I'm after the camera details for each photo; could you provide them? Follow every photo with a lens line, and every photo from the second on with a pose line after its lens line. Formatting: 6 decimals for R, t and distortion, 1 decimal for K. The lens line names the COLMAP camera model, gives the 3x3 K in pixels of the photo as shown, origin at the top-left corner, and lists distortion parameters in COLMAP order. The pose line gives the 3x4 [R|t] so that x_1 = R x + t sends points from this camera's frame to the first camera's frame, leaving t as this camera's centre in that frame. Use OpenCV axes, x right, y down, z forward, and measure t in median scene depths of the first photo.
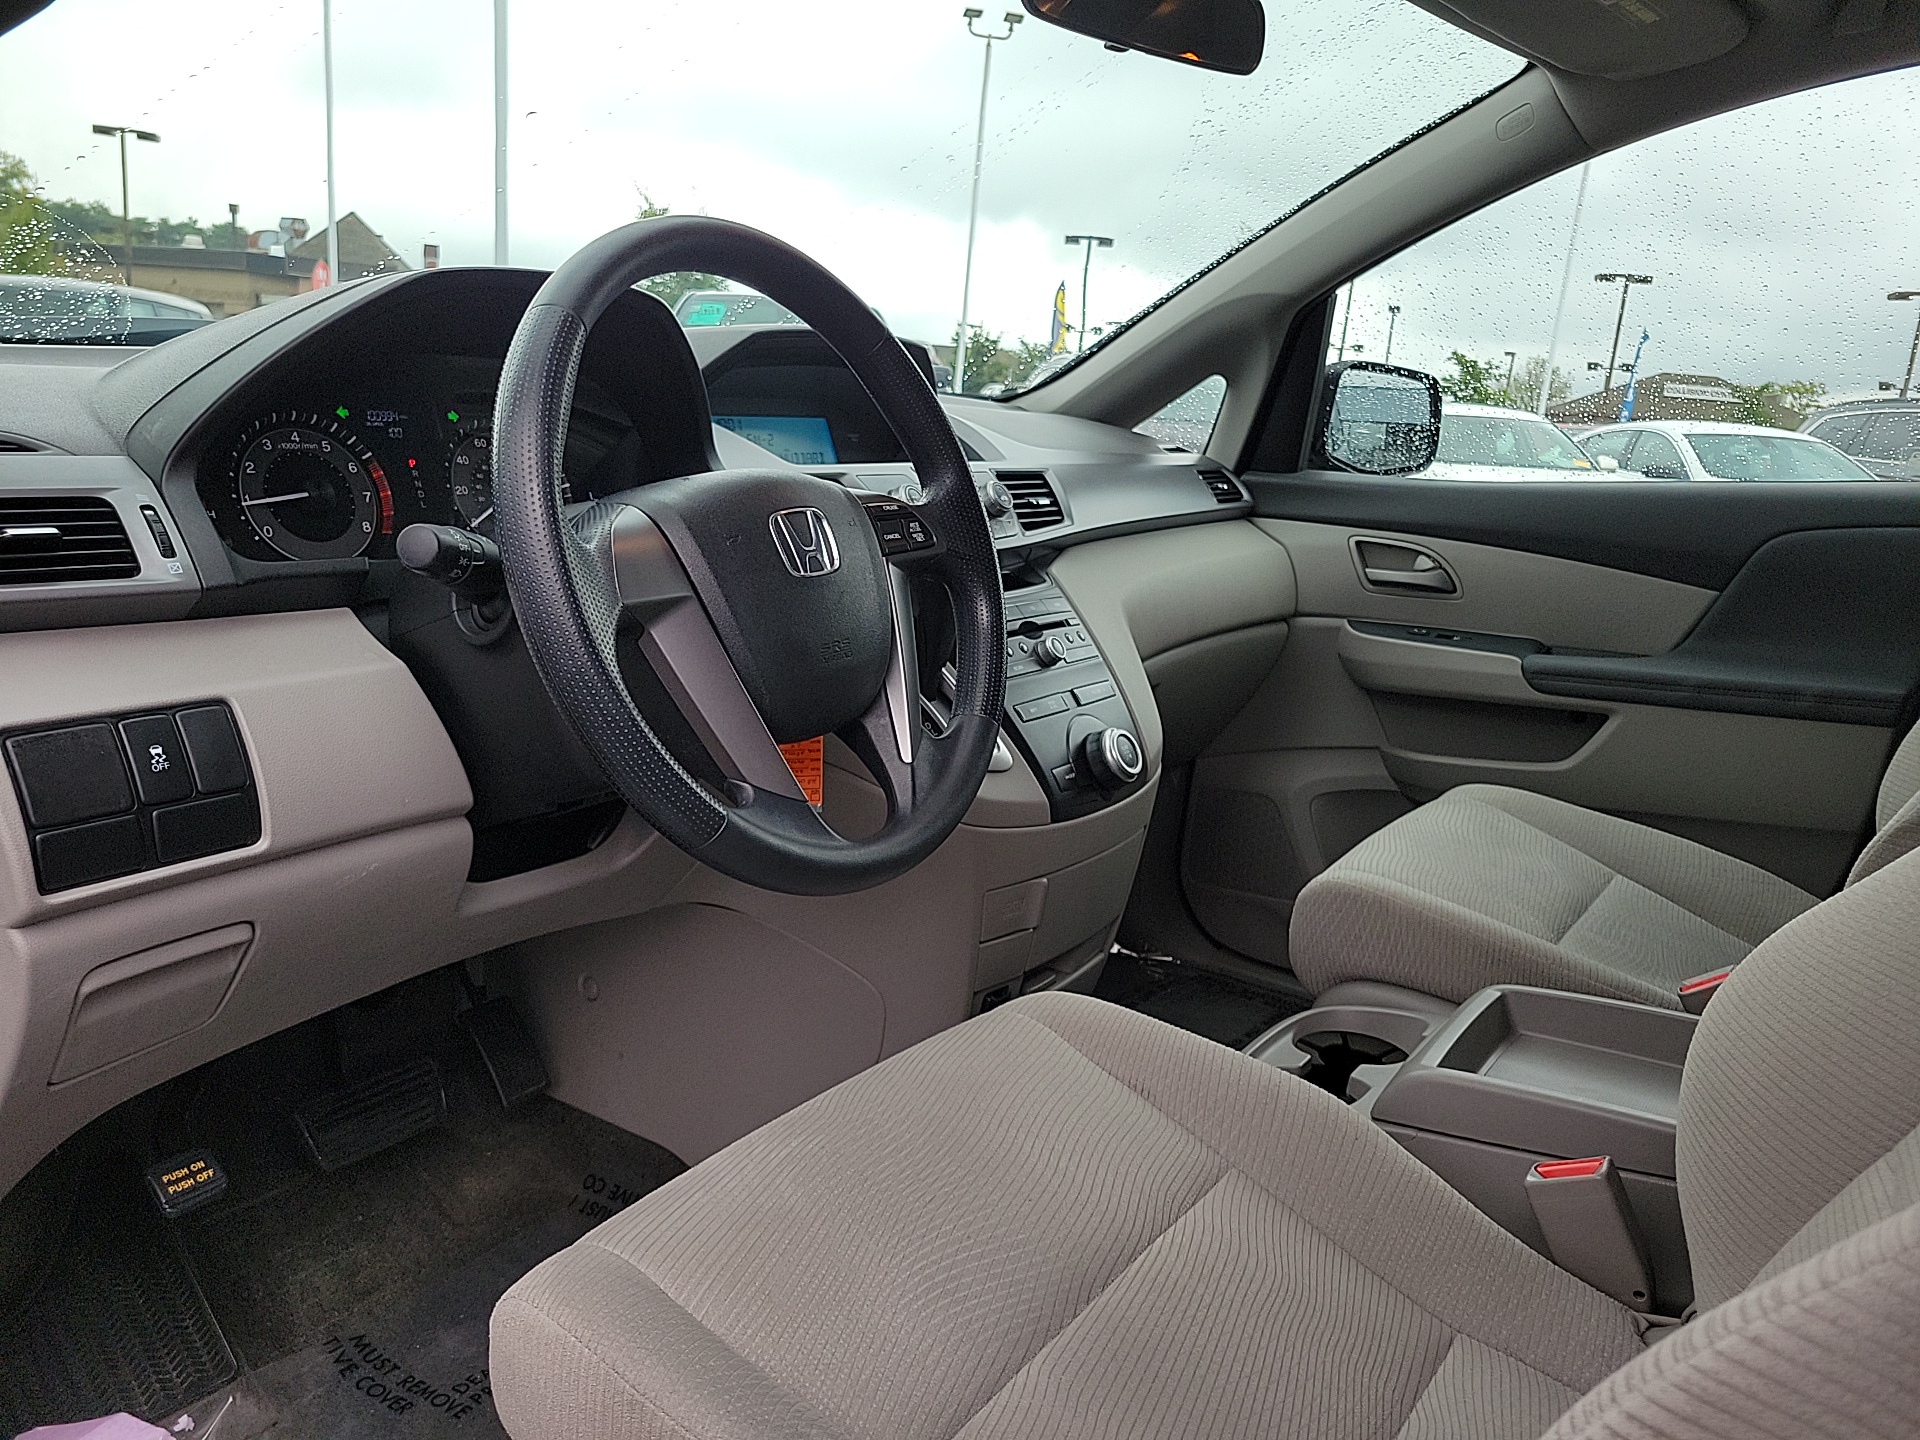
lens RADIAL K [[1440.5, 0, 962.1], [0, 1440.5, 748.4], [0, 0, 1]] dist [0.047098, -0.034319]
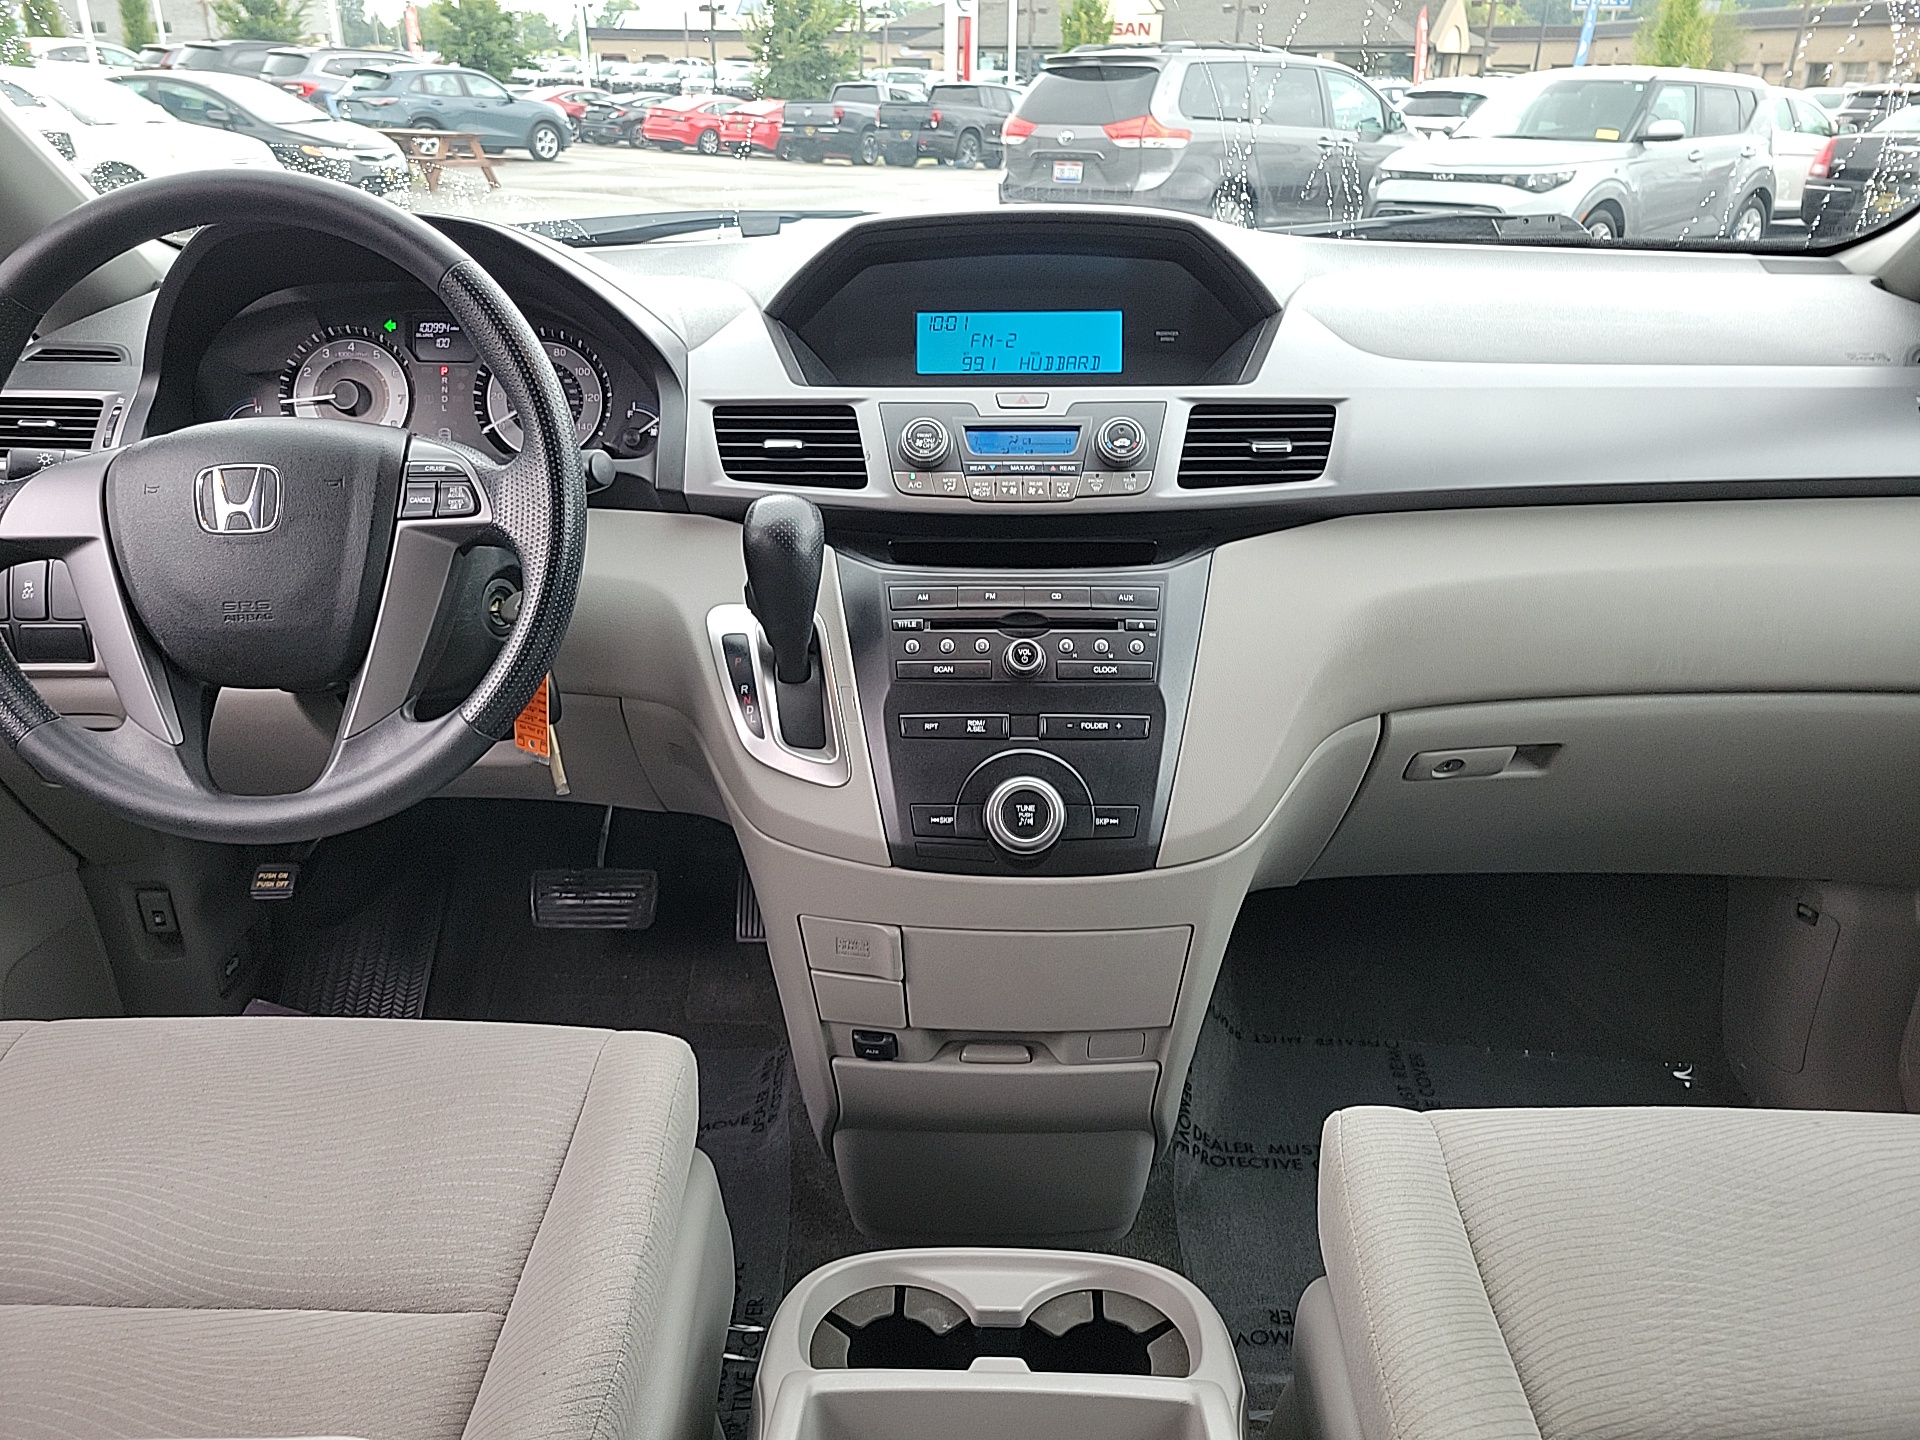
lens RADIAL K [[1440.5, 0, 972.5], [0, 1440.5, 755.6], [0, 0, 1]] dist [0.047098, -0.034319]
pose [[0.535248, 0.285176, -0.795100, 0.606539], [-0.166711, 0.958437, 0.231532, -0.172865], [0.828080, 0.008625, 0.560543, 0.507072]]
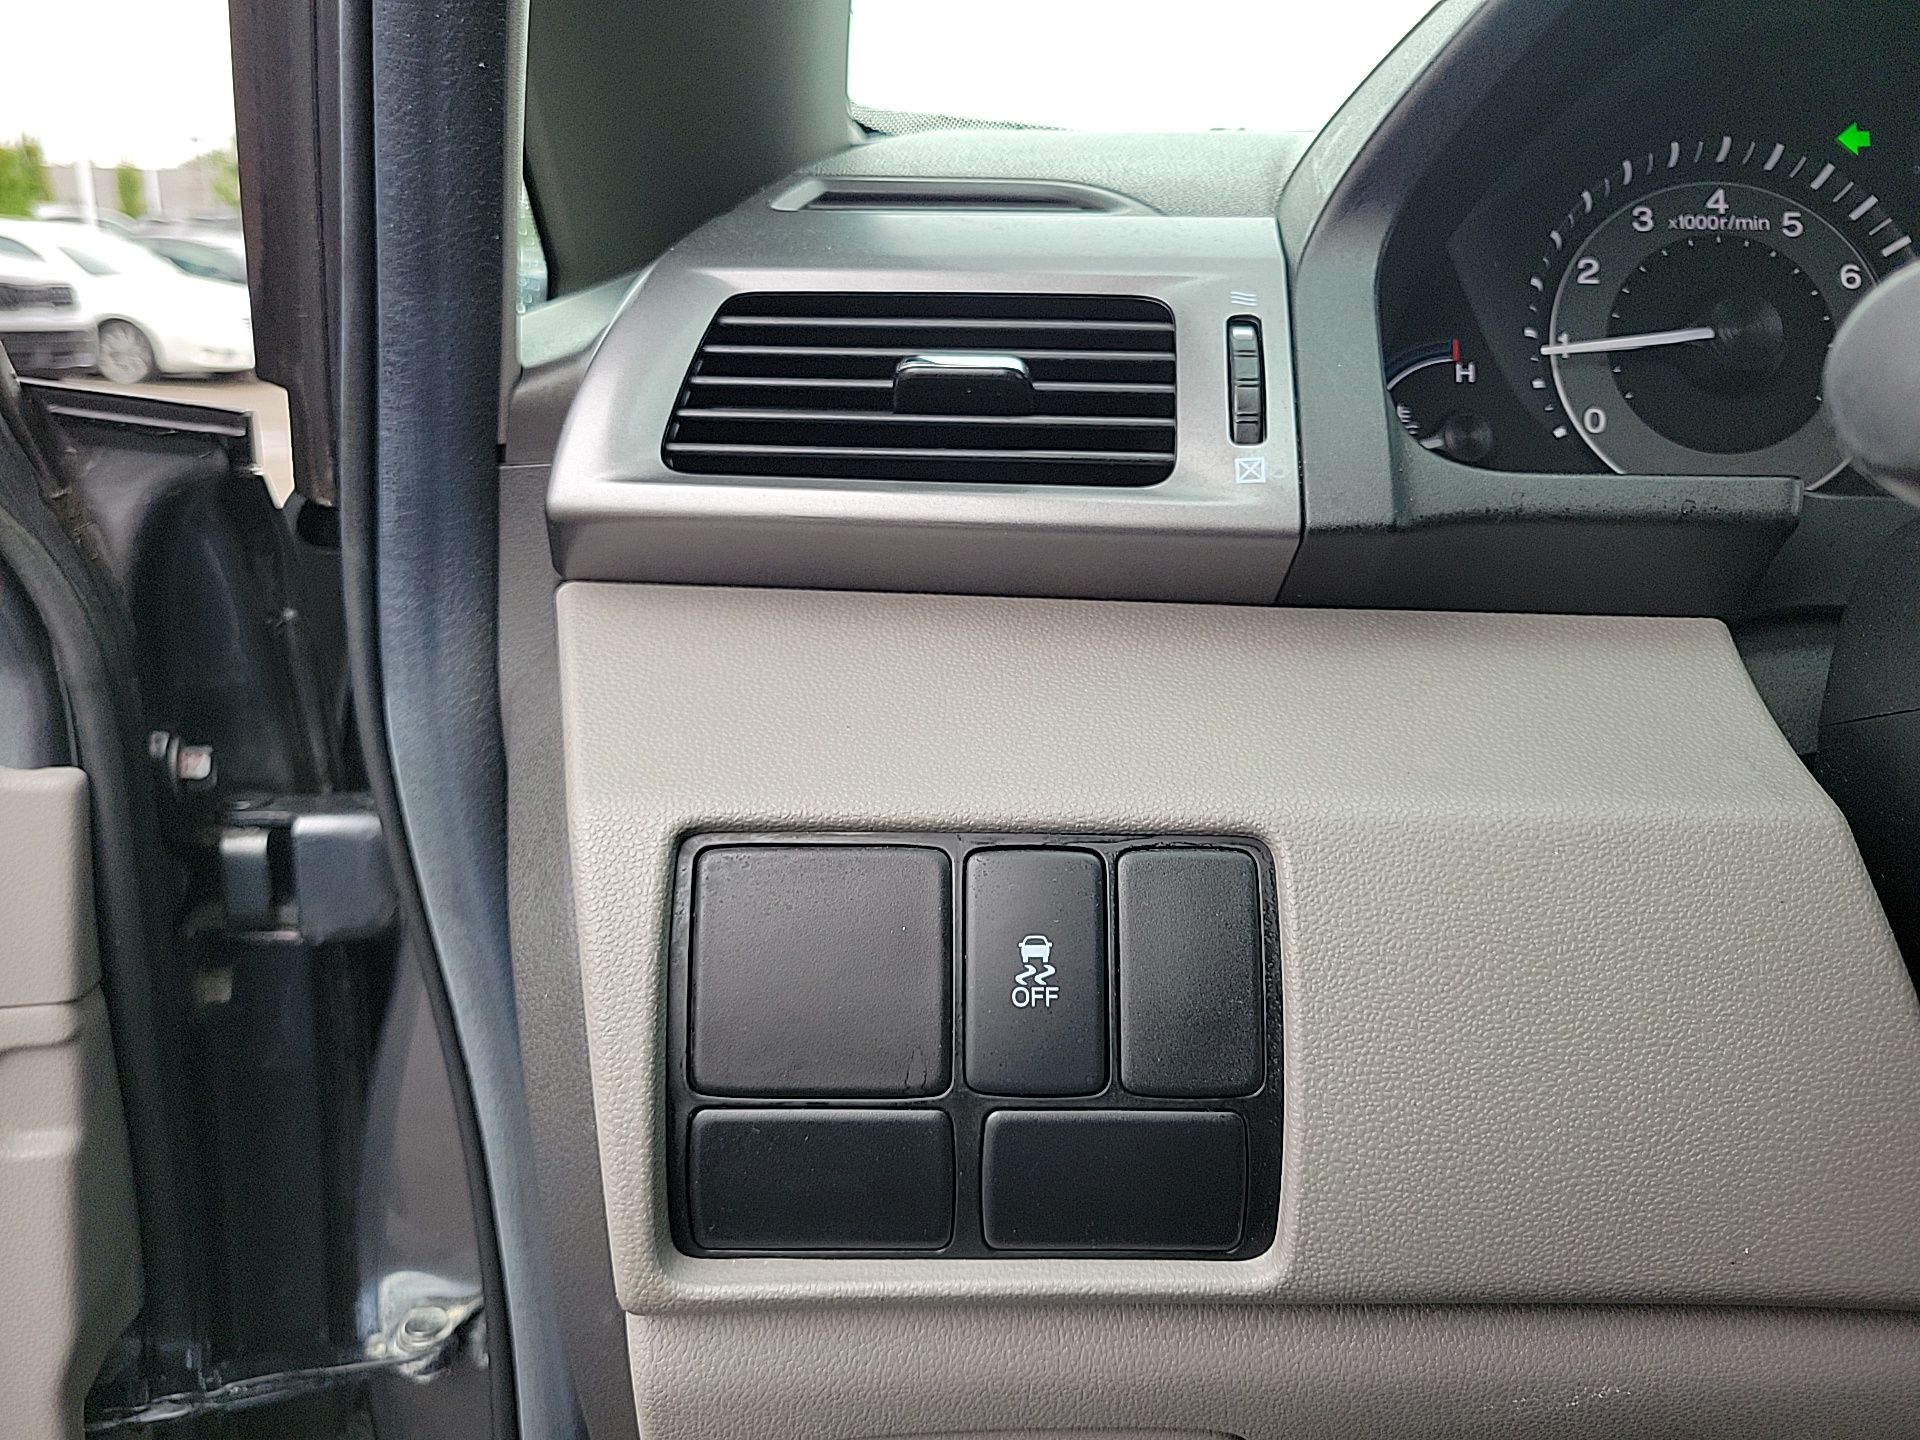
lens RADIAL K [[1440.5, 0, 967.1], [0, 1440.5, 721.3], [0, 0, 1]] dist [0.047098, -0.034319]
pose [[0.569219, 0.174316, -0.803495, -0.147971], [-0.182699, 0.979650, 0.083103, -0.043022], [0.801630, 0.099494, 0.589483, 0.402845]]
